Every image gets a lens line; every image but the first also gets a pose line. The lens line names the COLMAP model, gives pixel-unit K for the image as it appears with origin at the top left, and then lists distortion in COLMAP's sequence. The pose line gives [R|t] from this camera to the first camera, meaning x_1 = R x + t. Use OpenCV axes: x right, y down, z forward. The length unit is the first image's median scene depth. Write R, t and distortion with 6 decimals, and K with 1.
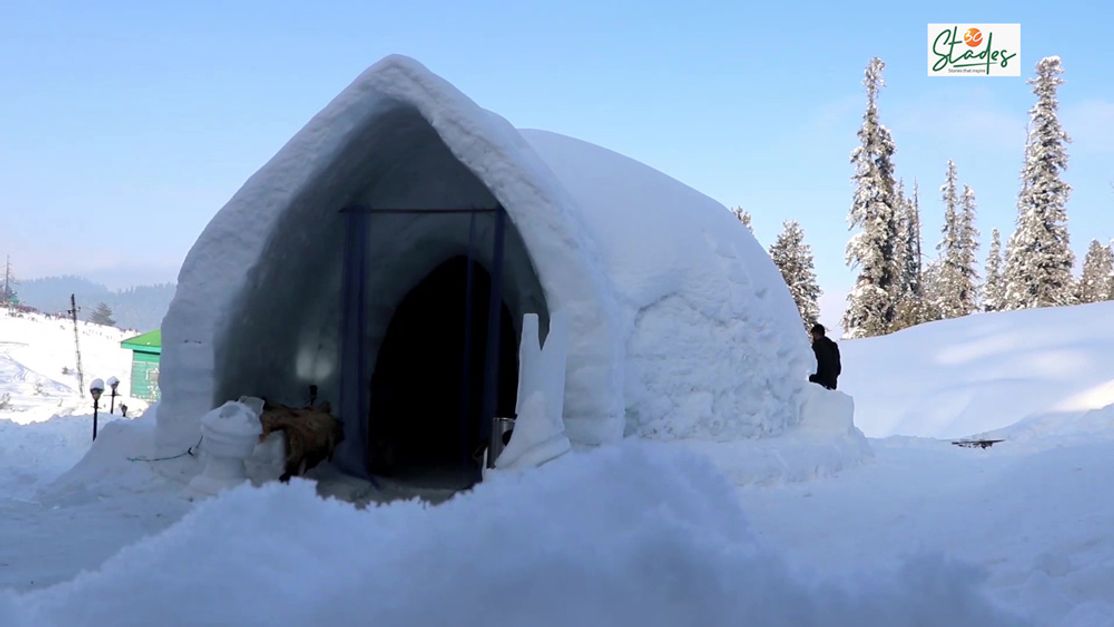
lens RADIAL K [[945.7, 0, 557.0], [0, 945.7, 313.5], [0, 0, 1]] dist [-0.188517, 0.186952]
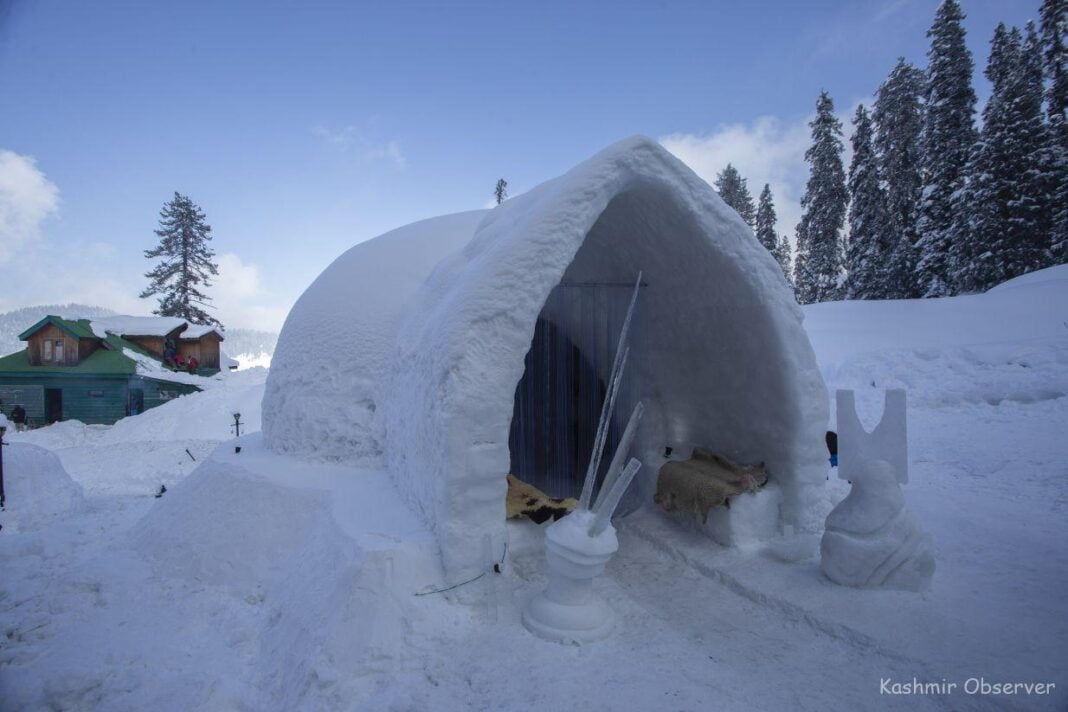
lens RADIAL K [[516.9, 0, 534.0], [0, 516.9, 356.0], [0, 0, 1]] dist [-0.067265, 0.030520]
pose [[0.893483, -0.053318, 0.445920, -0.408485], [0.023084, 0.997067, 0.072963, -0.060479], [-0.448503, -0.054897, 0.892094, 0.403584]]
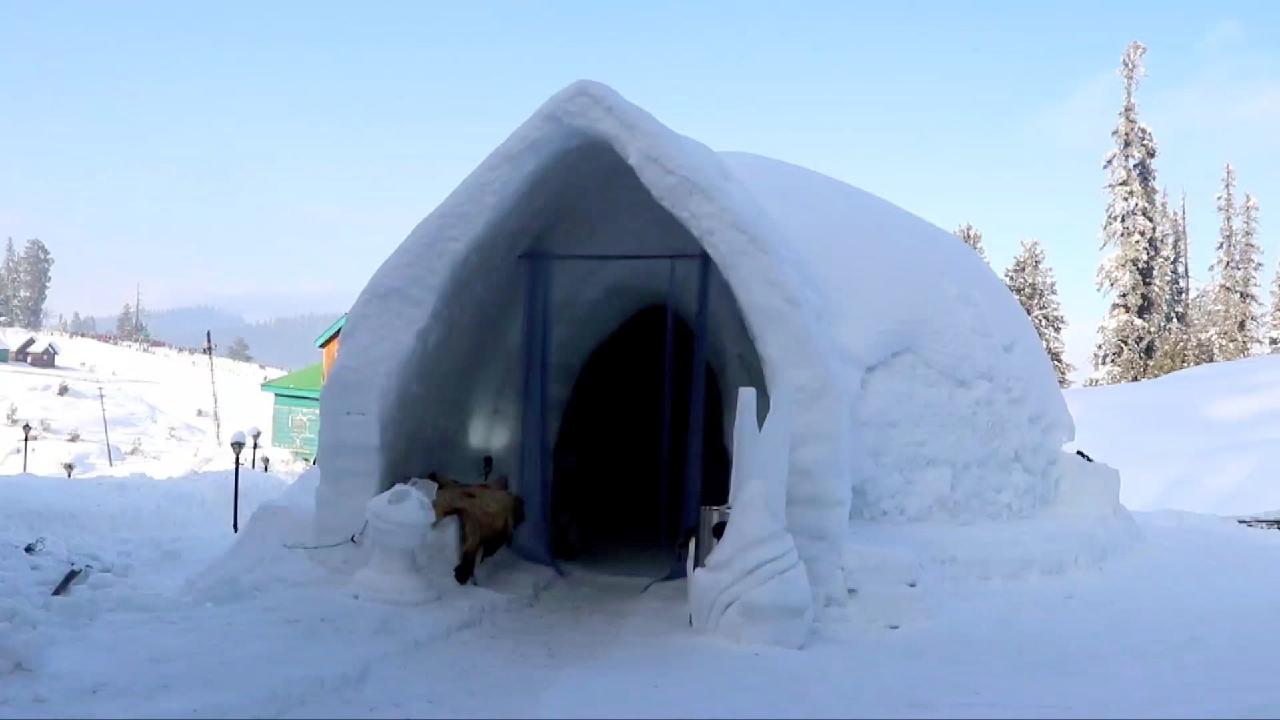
lens RADIAL K [[1091.2, 0, 640.0], [0, 1091.2, 360.0], [0, 0, 1]] dist [-0.175366, 0.177790]
pose [[0.994858, 0.000911, -0.101273, -0.016045], [0.000646, 0.999882, 0.015341, -0.026222], [0.101275, -0.015327, 0.994740, 0.006075]]
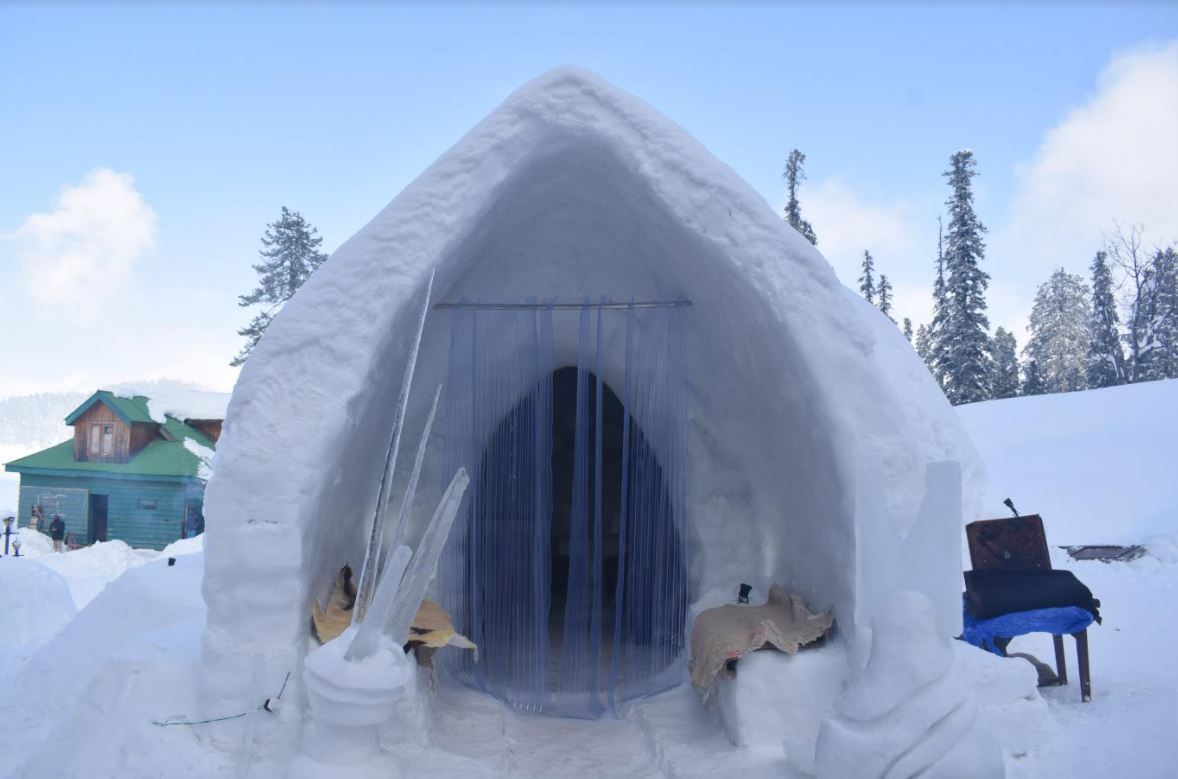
lens RADIAL K [[926.7, 0, 589.0], [0, 926.7, 389.5], [0, 0, 1]] dist [-0.074799, -0.001210]
pose [[0.987990, -0.025611, 0.152380, -0.198139], [0.028674, 0.999428, -0.017939, -0.028332], [-0.151834, 0.022093, 0.988159, 0.269508]]
